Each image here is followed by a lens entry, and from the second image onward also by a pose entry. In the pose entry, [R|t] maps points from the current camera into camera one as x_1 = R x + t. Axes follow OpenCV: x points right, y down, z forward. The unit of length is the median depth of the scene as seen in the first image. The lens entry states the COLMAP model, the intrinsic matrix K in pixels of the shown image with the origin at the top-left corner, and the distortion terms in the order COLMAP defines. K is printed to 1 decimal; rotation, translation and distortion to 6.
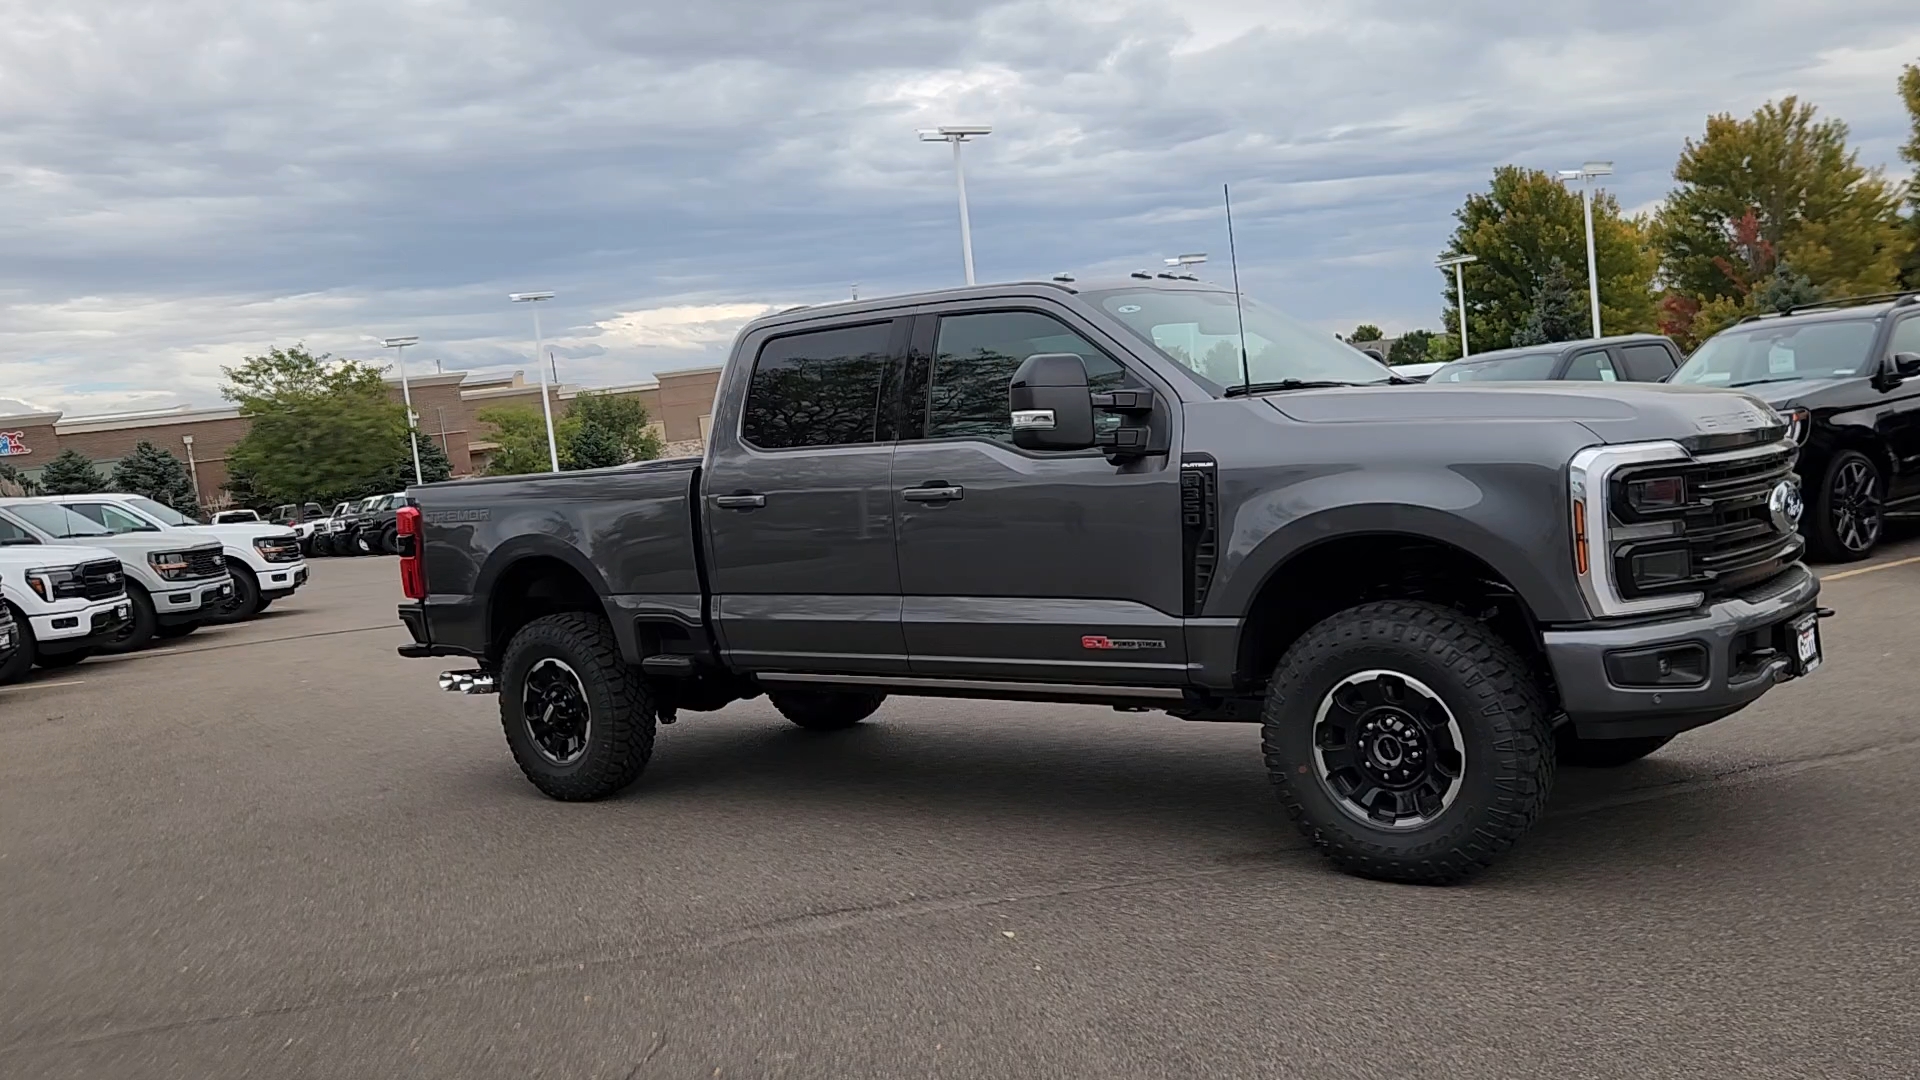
lens RADIAL K [[1637.9, 0, 945.0], [0, 1637.9, 545.3], [0, 0, 1]] dist [0.027348, -0.017225]
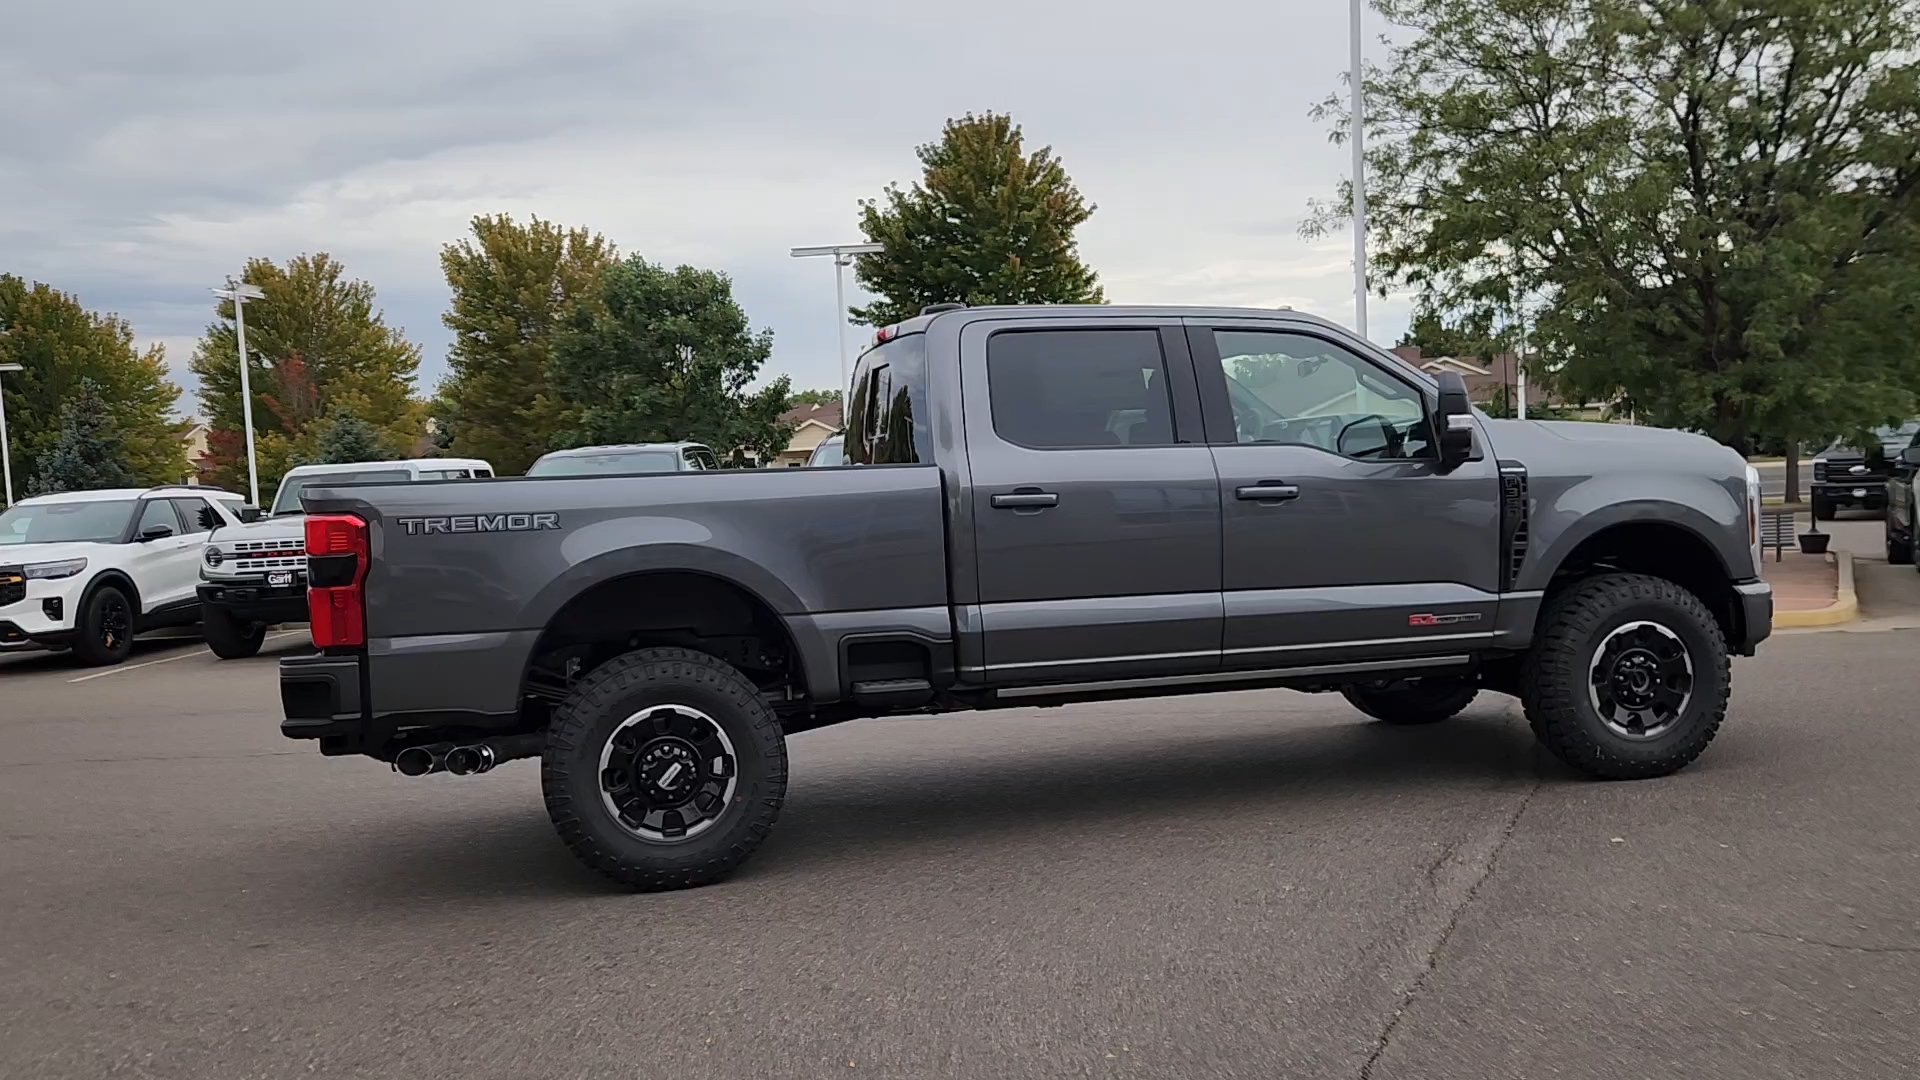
lens RADIAL K [[1635.2, 0, 956.9], [0, 1635.2, 546.5], [0, 0, 1]] dist [0.026964, -0.007972]
pose [[0.593741, 0.025463, 0.804253, -0.987986], [0.045650, 0.996823, -0.065261, 0.064262], [-0.803360, 0.075463, 0.590693, 0.536229]]
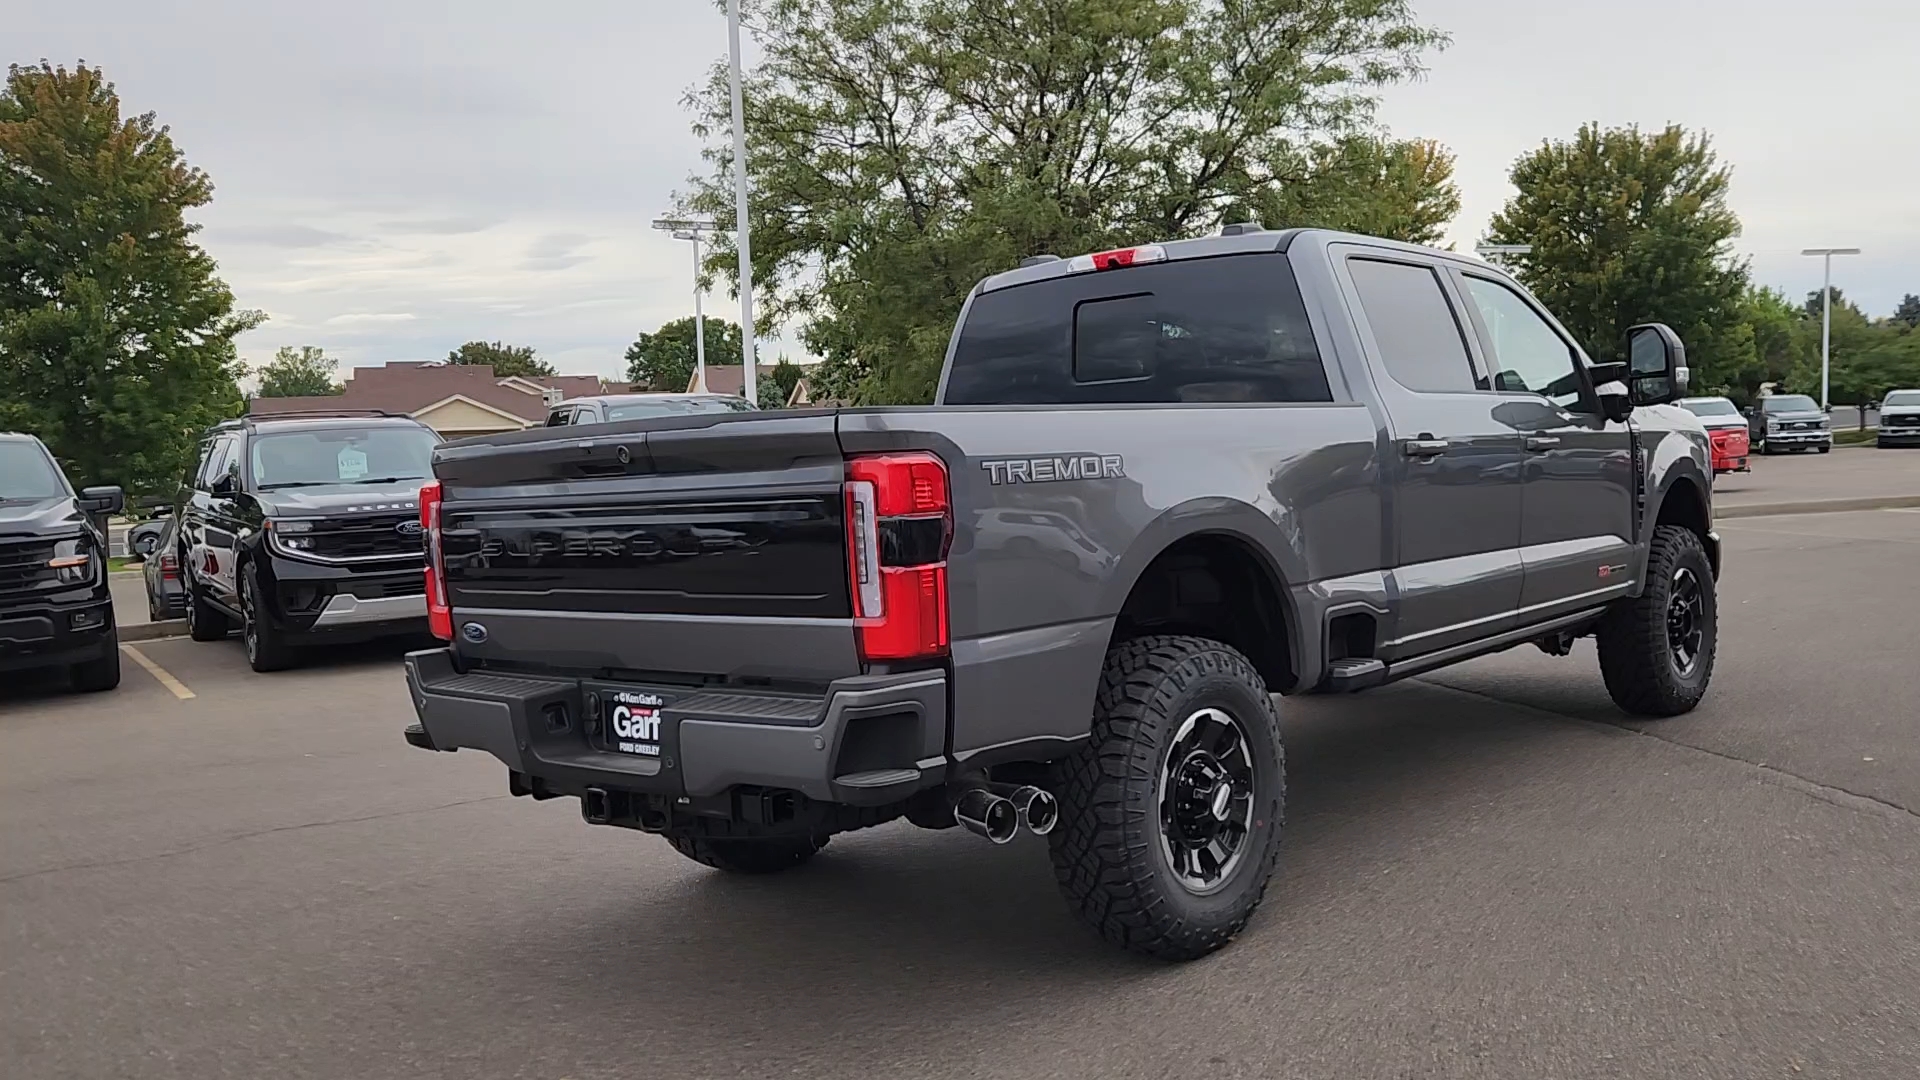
lens RADIAL K [[1625.1, 0, 960.0], [0, 1625.1, 540.0], [0, 0, 1]] dist [0.034273, -0.018273]
pose [[0.040218, 0.030347, 0.998730, -1.045909], [0.111410, 0.993170, -0.034664, 0.023835], [-0.992960, 0.112663, 0.036562, 1.334767]]
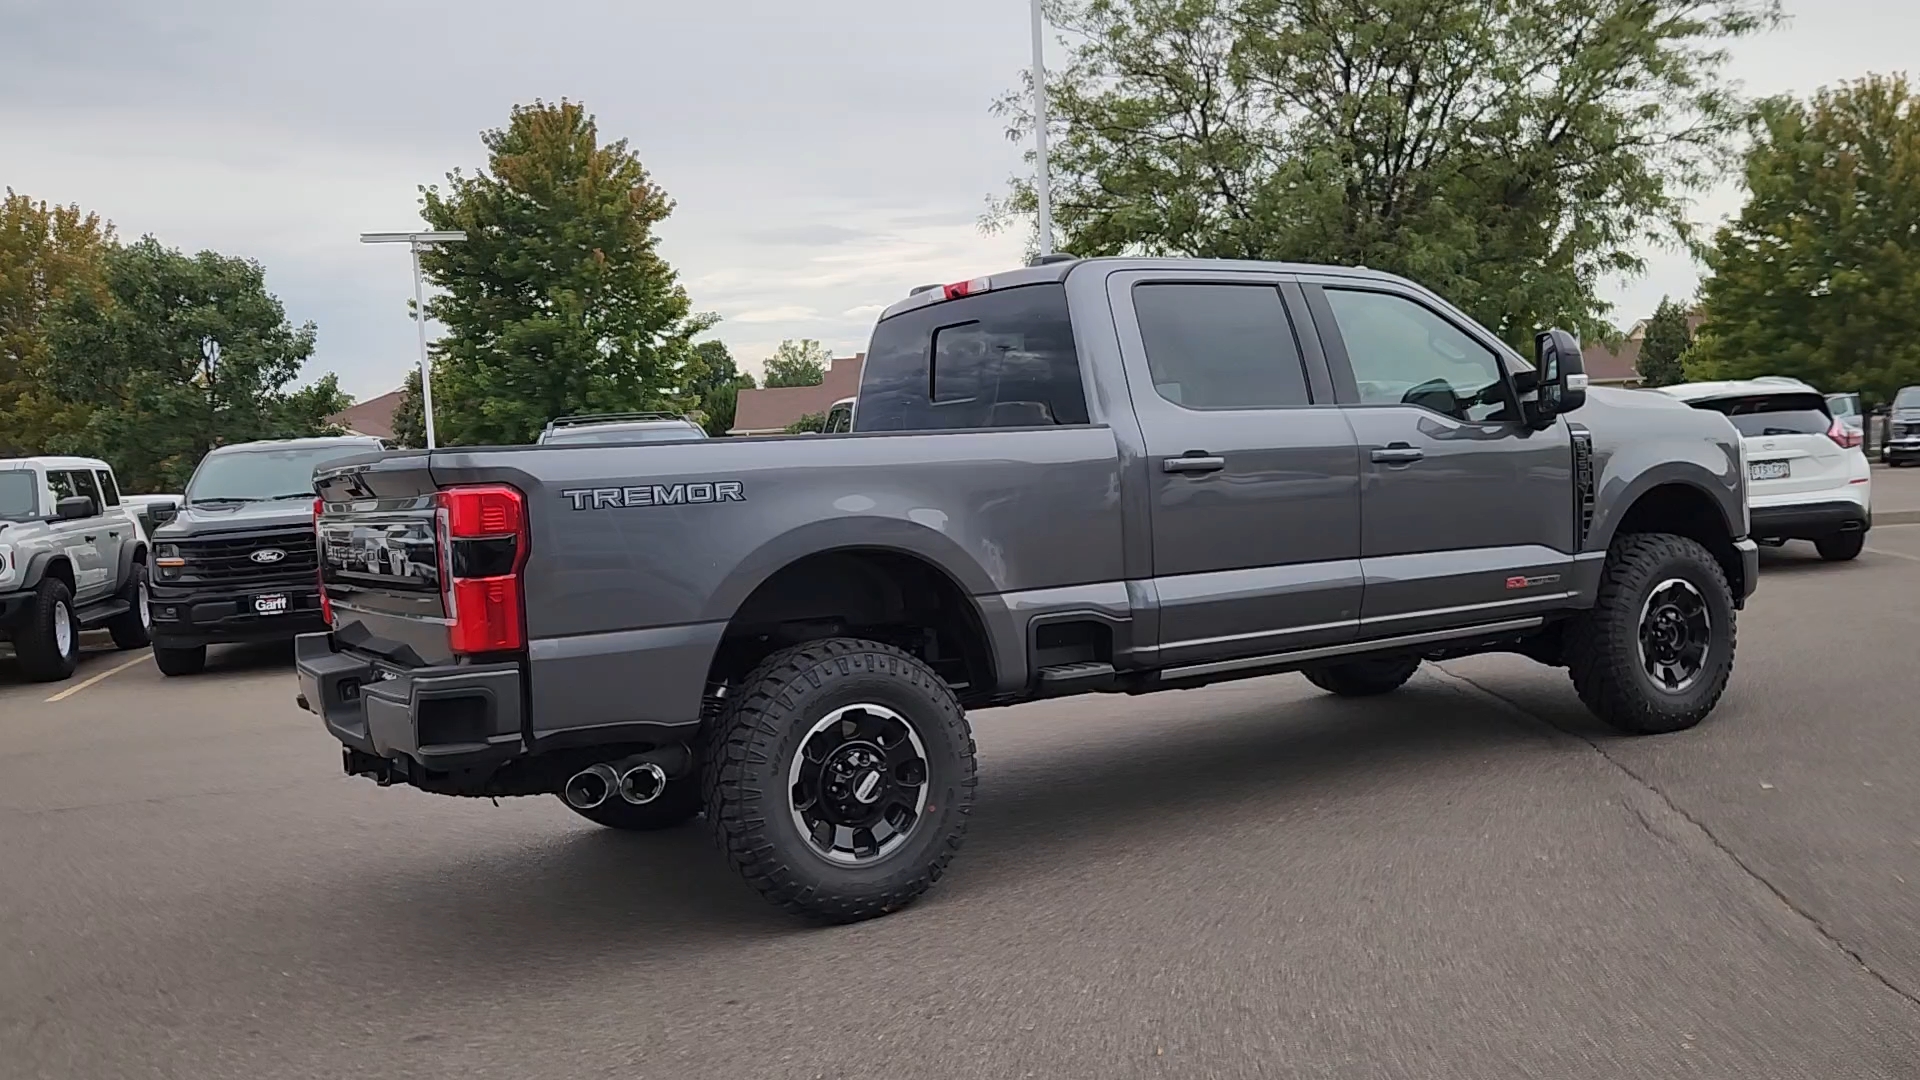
lens RADIAL K [[1633.3, 0, 960.0], [0, 1633.3, 540.0], [0, 0, 1]] dist [0.025619, -0.006543]
pose [[0.331230, 0.020549, 0.943326, -1.075716], [0.089242, 0.994599, -0.053001, 0.052188], [-0.939320, 0.101740, 0.327607, 0.928237]]
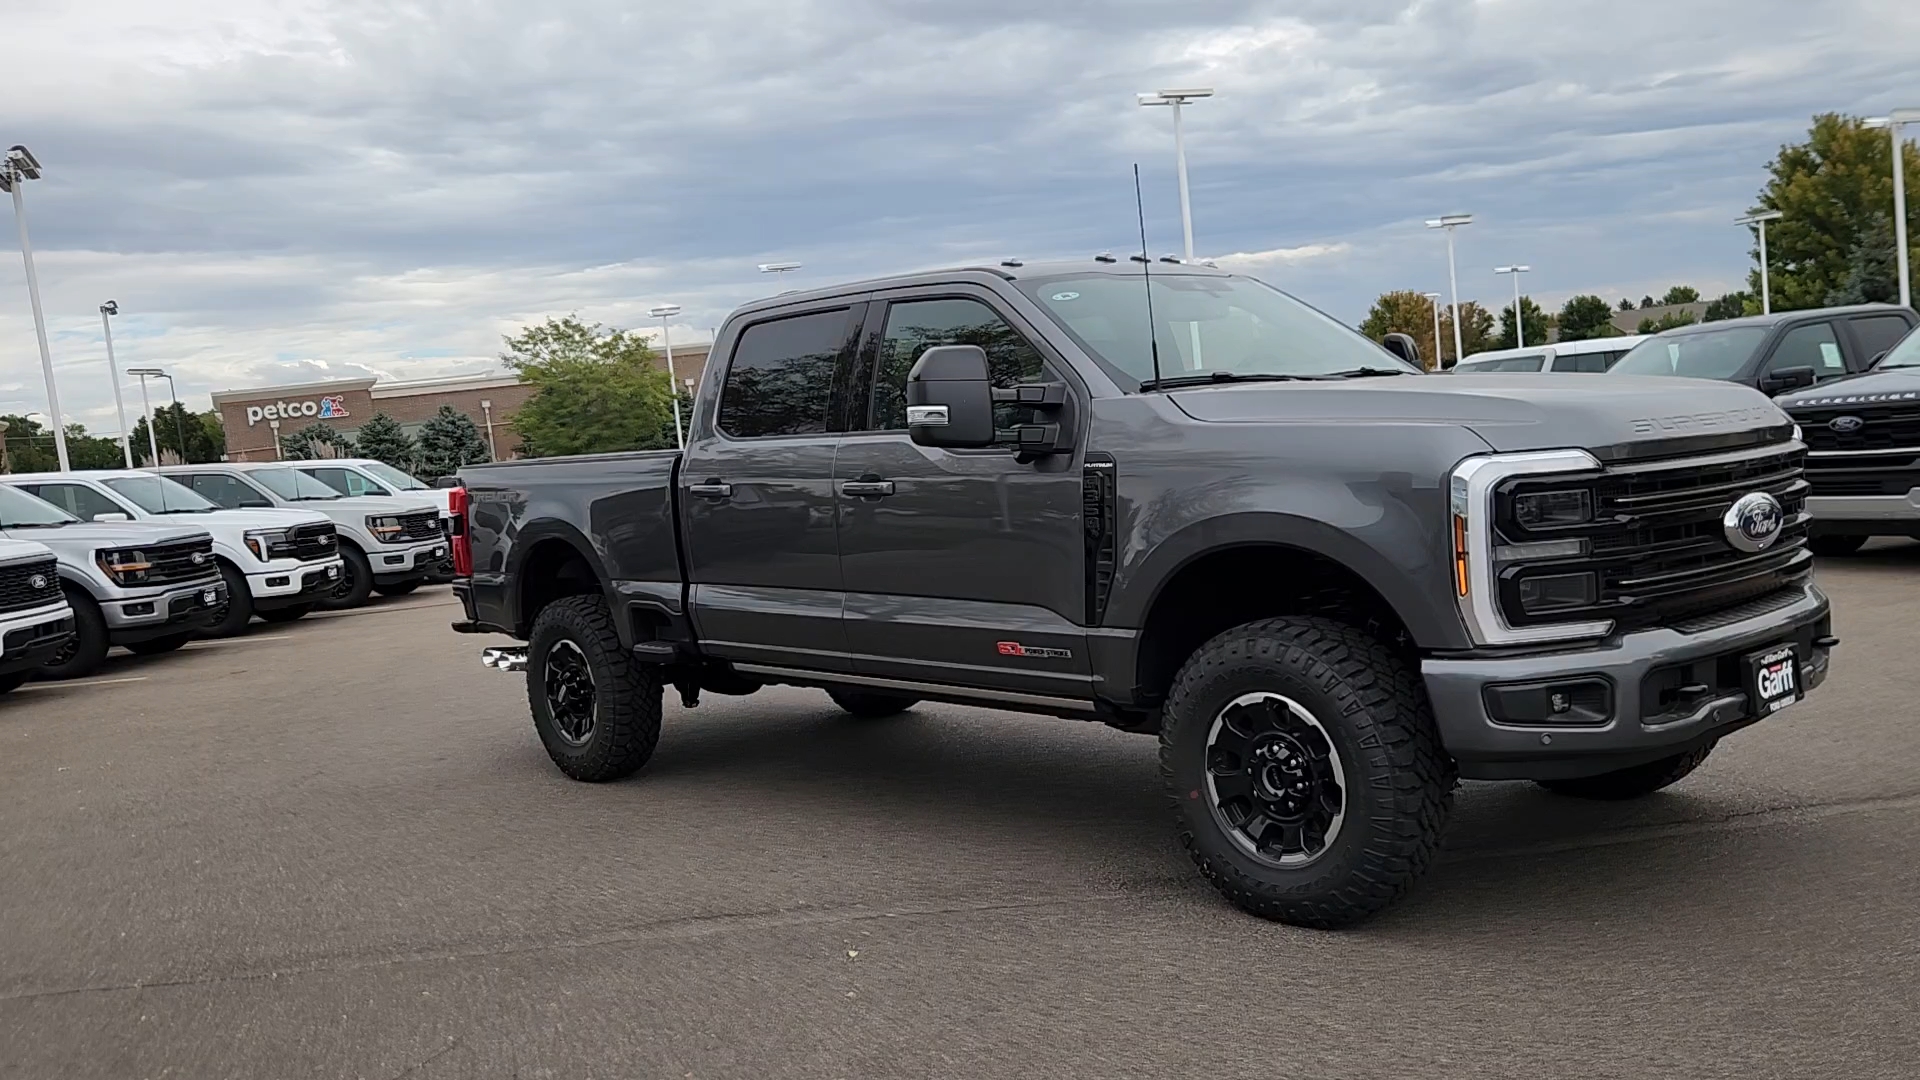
lens RADIAL K [[1637.9, 0, 945.0], [0, 1637.9, 545.3], [0, 0, 1]] dist [0.027348, -0.017225]
pose [[0.985493, 0.019991, -0.168534, 0.201372], [-0.016486, 0.999618, 0.022172, -0.020002], [0.168913, -0.019072, 0.985446, 0.053640]]
